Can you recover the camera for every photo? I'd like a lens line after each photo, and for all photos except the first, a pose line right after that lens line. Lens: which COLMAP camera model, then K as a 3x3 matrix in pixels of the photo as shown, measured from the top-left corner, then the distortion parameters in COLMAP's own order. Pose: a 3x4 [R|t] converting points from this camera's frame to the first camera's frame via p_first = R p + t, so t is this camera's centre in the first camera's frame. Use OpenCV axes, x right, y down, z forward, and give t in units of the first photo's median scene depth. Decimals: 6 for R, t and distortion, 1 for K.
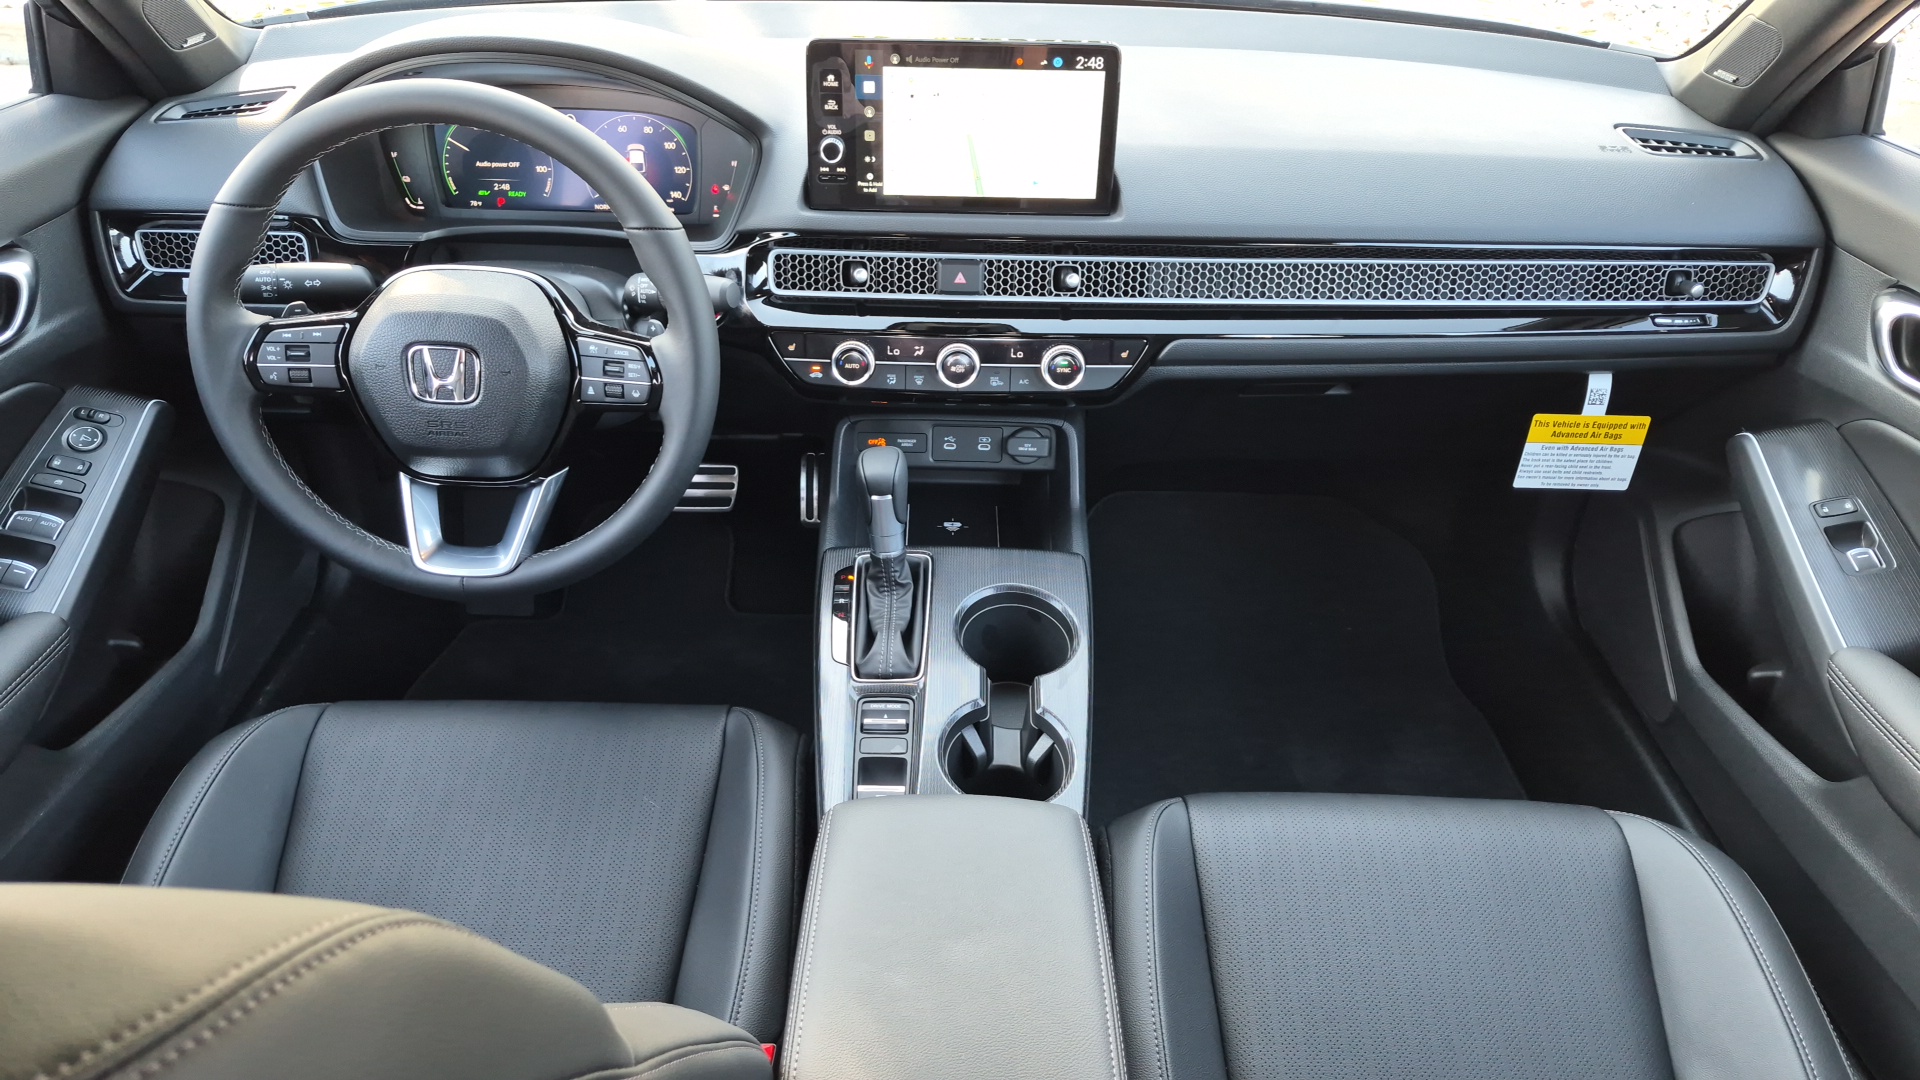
lens RADIAL K [[1319.8, 0, 943.8], [0, 1319.8, 551.4], [0, 0, 1]] dist [0.046928, -0.016864]
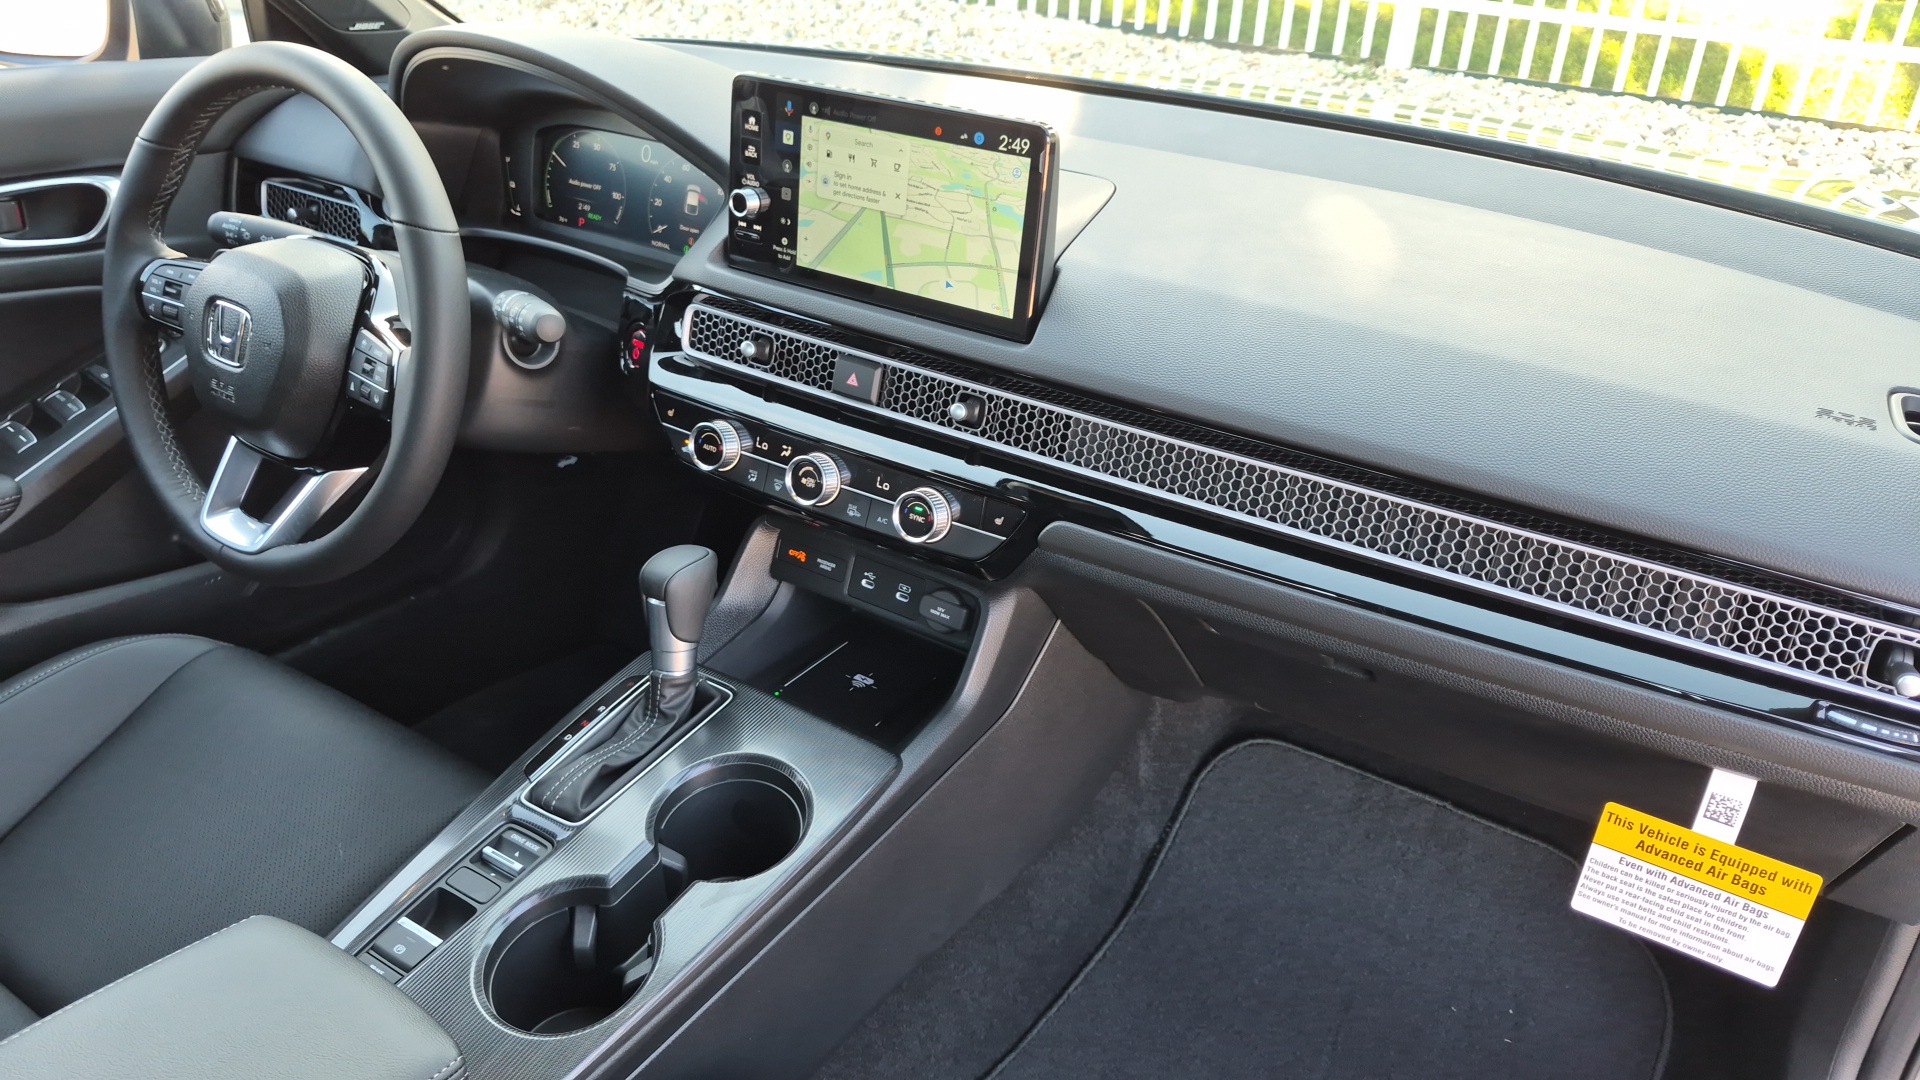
lens RADIAL K [[1319.8, 0, 969.0], [0, 1319.8, 528.9], [0, 0, 1]] dist [0.046928, -0.016864]
pose [[0.849468, 0.264815, -0.456373, 0.471663], [-0.320550, 0.946029, -0.047711, -0.104395], [0.419108, 0.186819, 0.888508, 0.325668]]
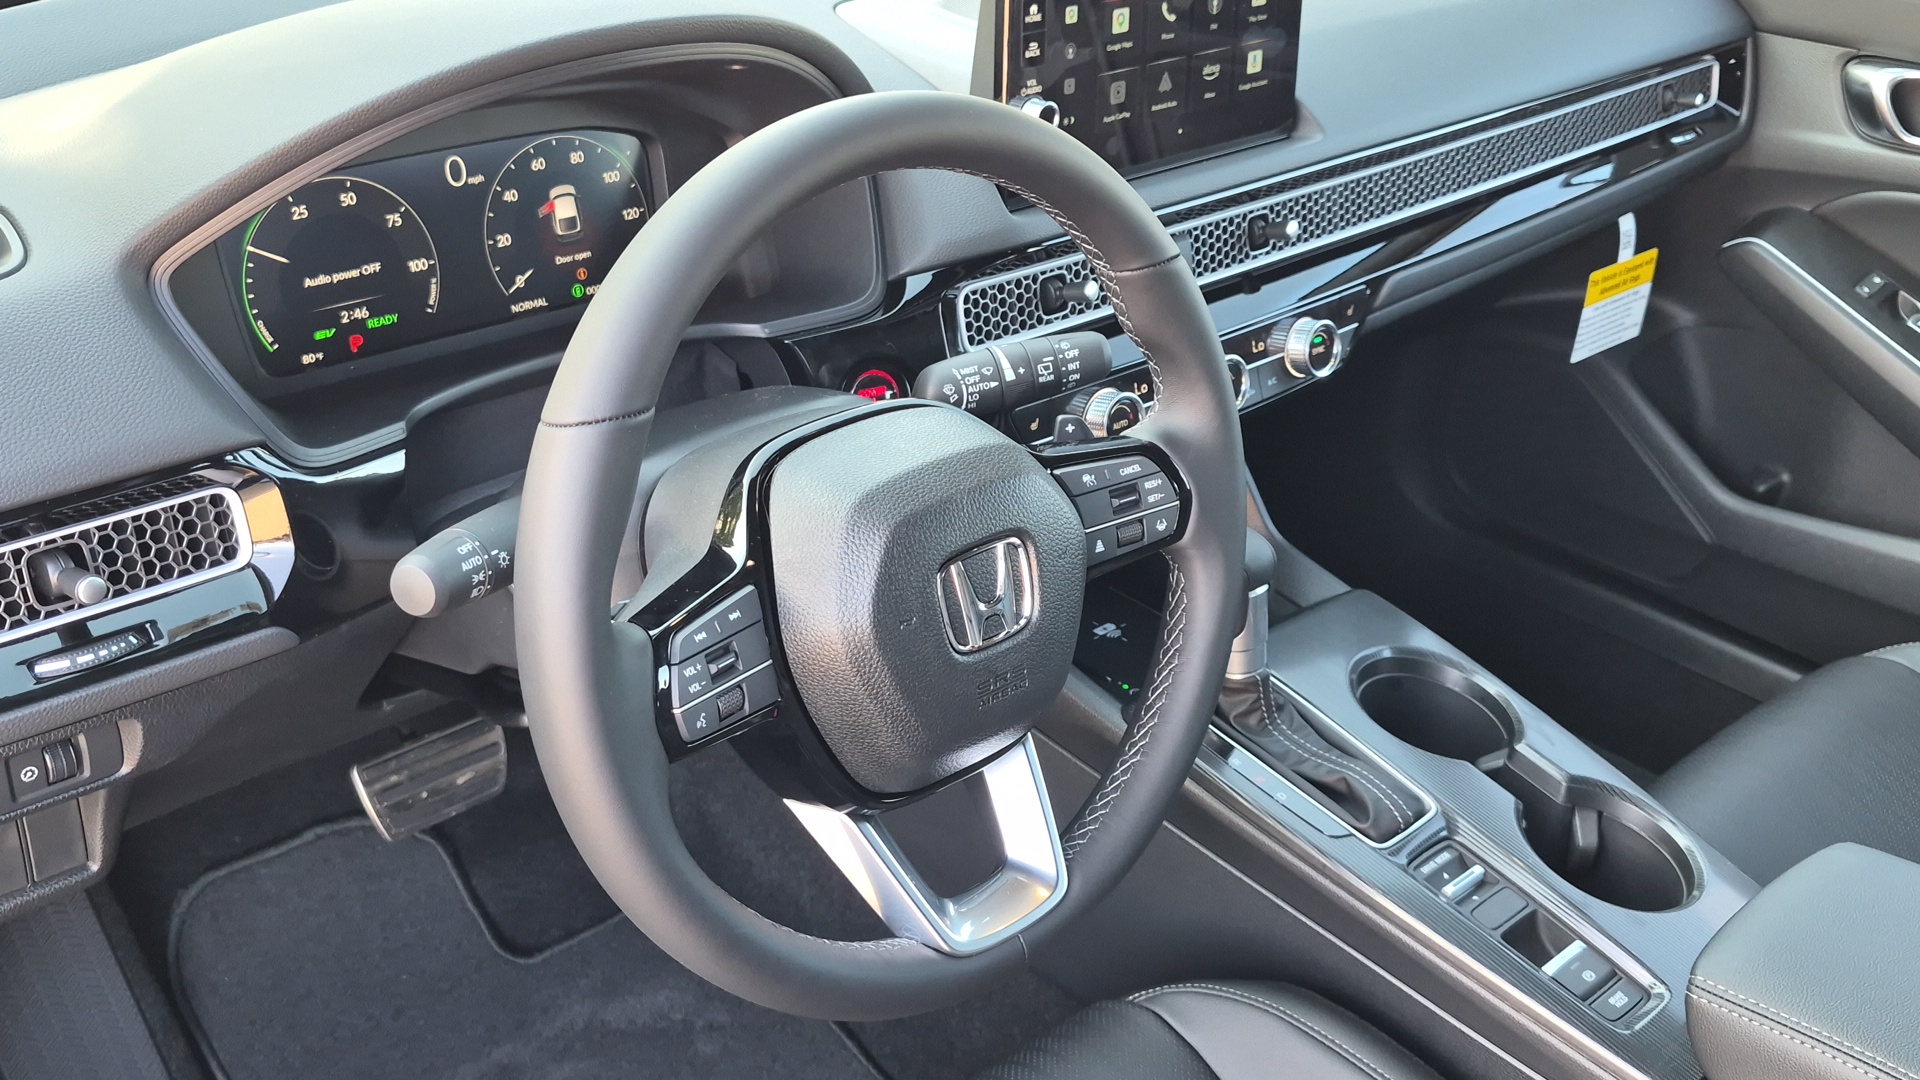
lens RADIAL K [[1966.6, 0, 966.6], [0, 1966.6, 524.0], [0, 0, 1]] dist [0.070978, 0.000000]
pose [[0.715780, -0.303701, 0.628828, -0.757107], [0.346657, 0.936224, 0.057570, -0.177043], [-0.606208, 0.176780, 0.775410, 0.293740]]
